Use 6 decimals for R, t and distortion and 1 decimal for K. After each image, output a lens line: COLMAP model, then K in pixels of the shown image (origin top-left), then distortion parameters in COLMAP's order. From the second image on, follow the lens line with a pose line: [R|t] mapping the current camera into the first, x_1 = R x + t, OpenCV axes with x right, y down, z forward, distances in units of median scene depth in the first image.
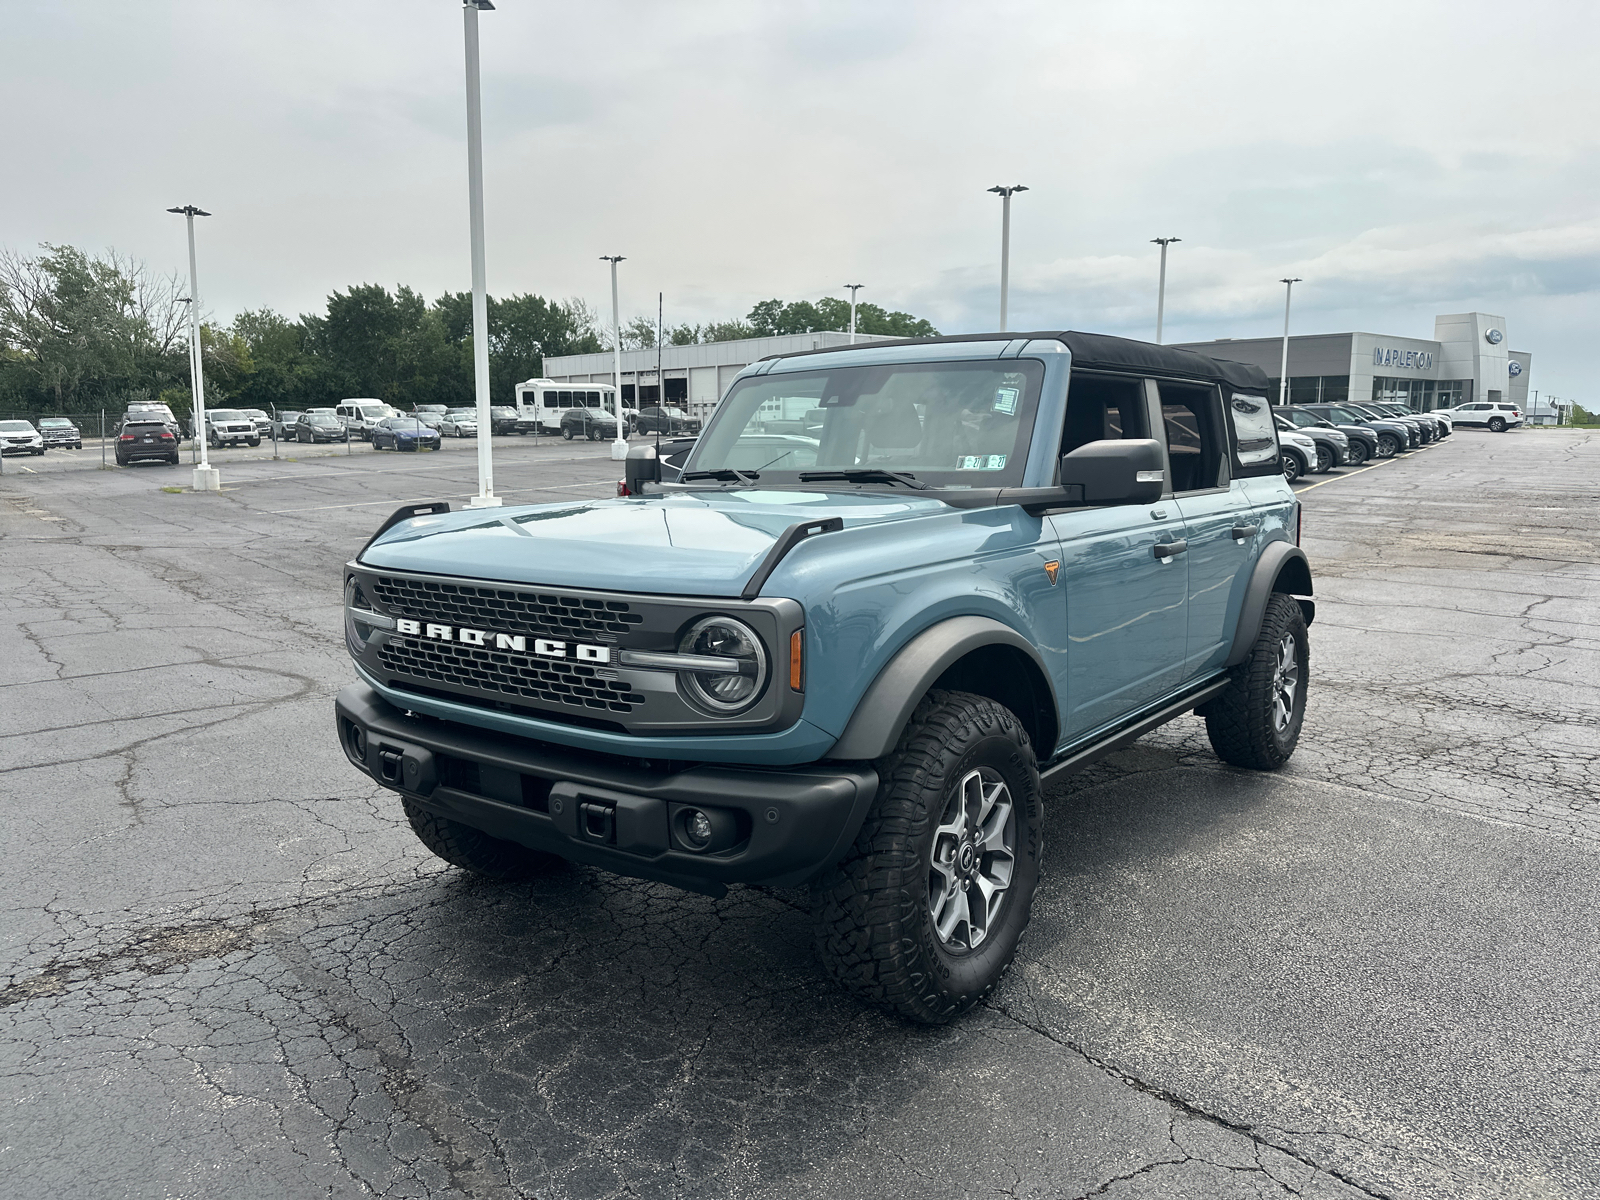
lens RADIAL K [[1095.2, 0, 794.3], [0, 1095.2, 579.7], [0, 0, 1]] dist [0.063646, -0.093732]
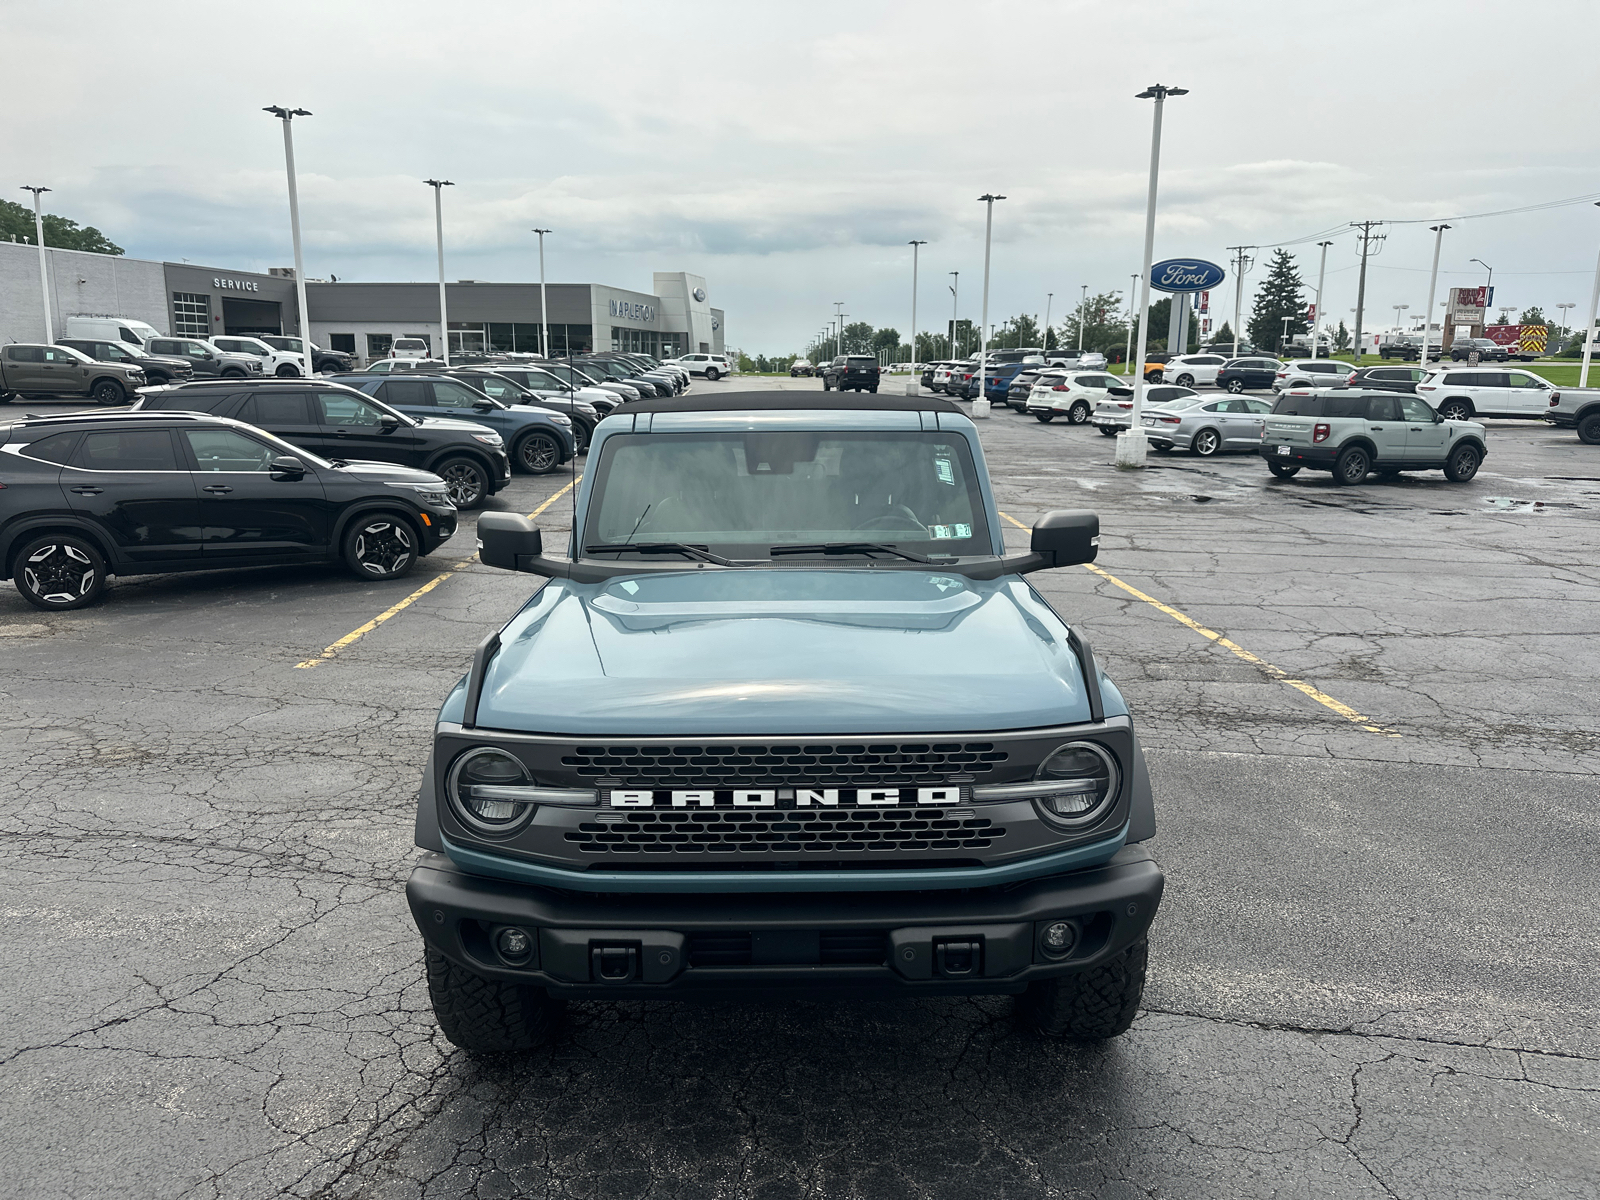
lens RADIAL K [[1126.8, 0, 776.9], [0, 1126.8, 590.8], [0, 0, 1]] dist [0.056107, -0.069400]
pose [[0.796102, -0.104494, 0.596073, -0.800350], [0.067941, 0.994185, 0.083544, -0.190597], [-0.601336, -0.026012, 0.798572, 0.250802]]
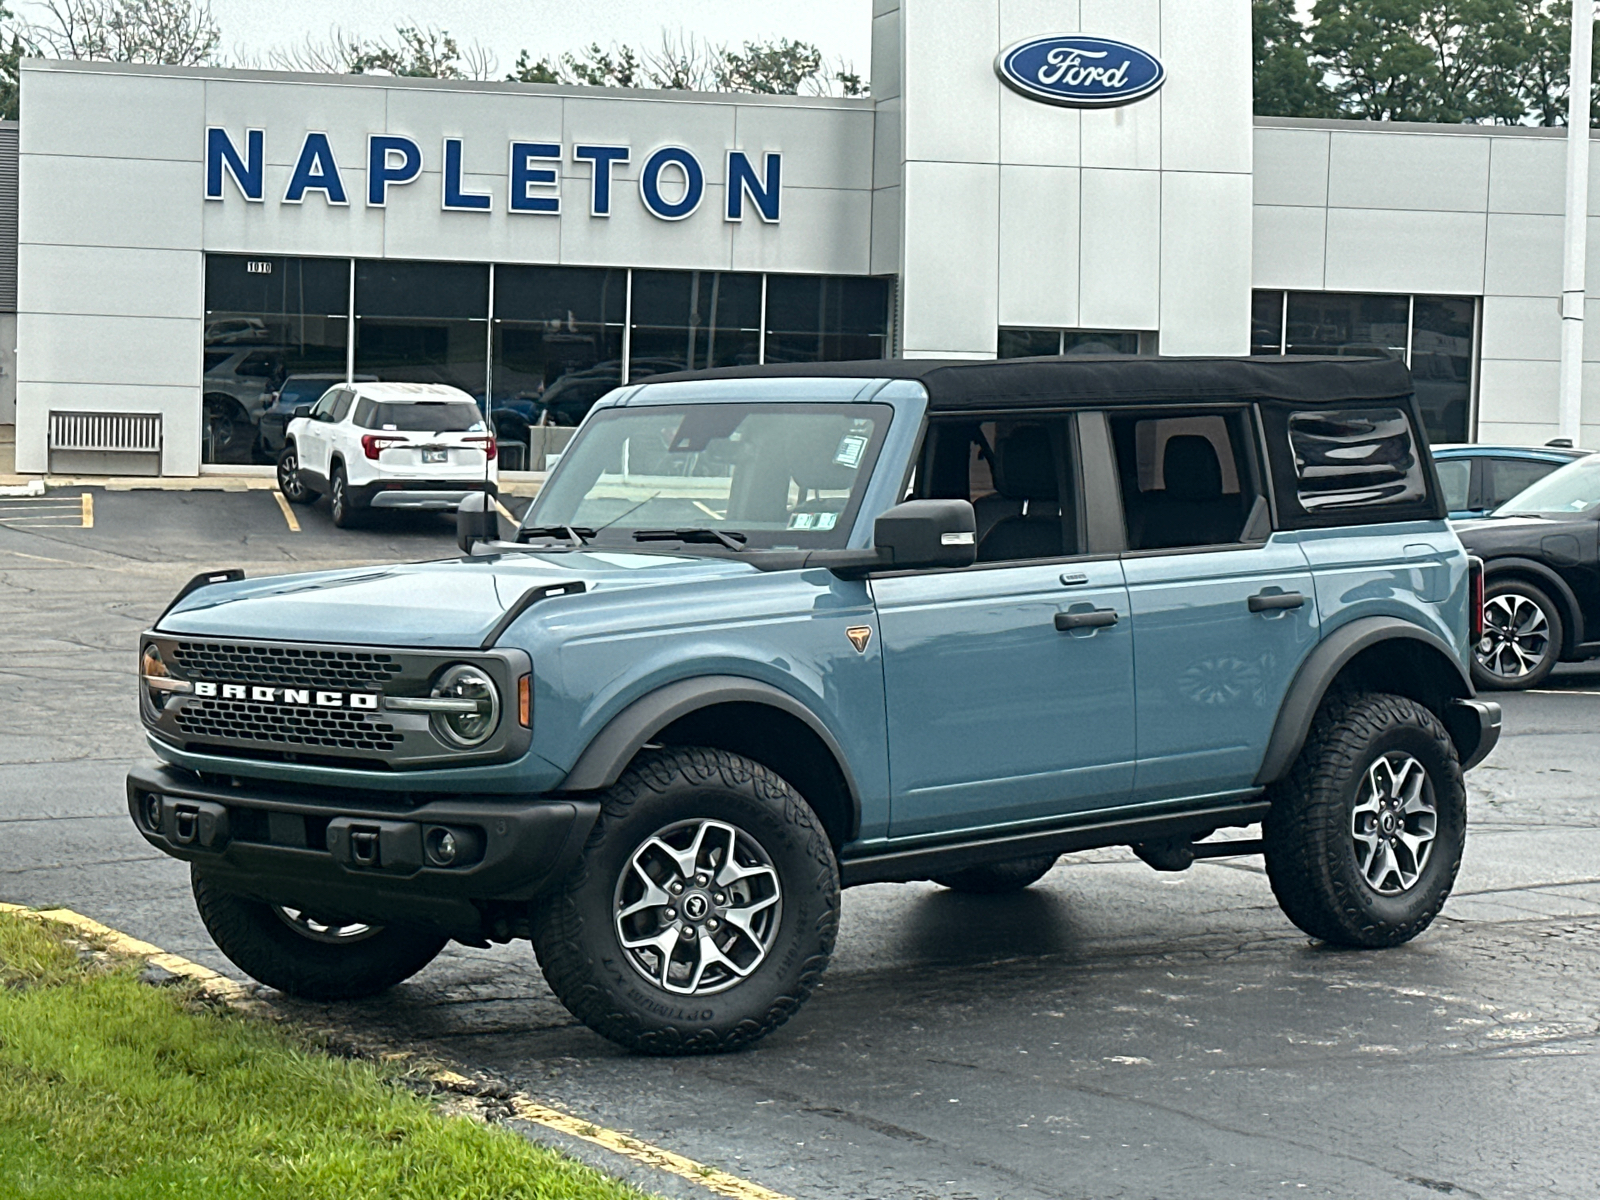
lens RADIAL K [[3318.9, 0, 801.3], [0, 3318.9, 567.2], [0, 0, 1]] dist [0.062614, 0.169735]
pose [[0.989690, -0.005937, -0.143104, 0.686220], [-0.003450, 0.997862, -0.065262, 0.136931], [0.143186, 0.065083, 0.987554, -2.120226]]
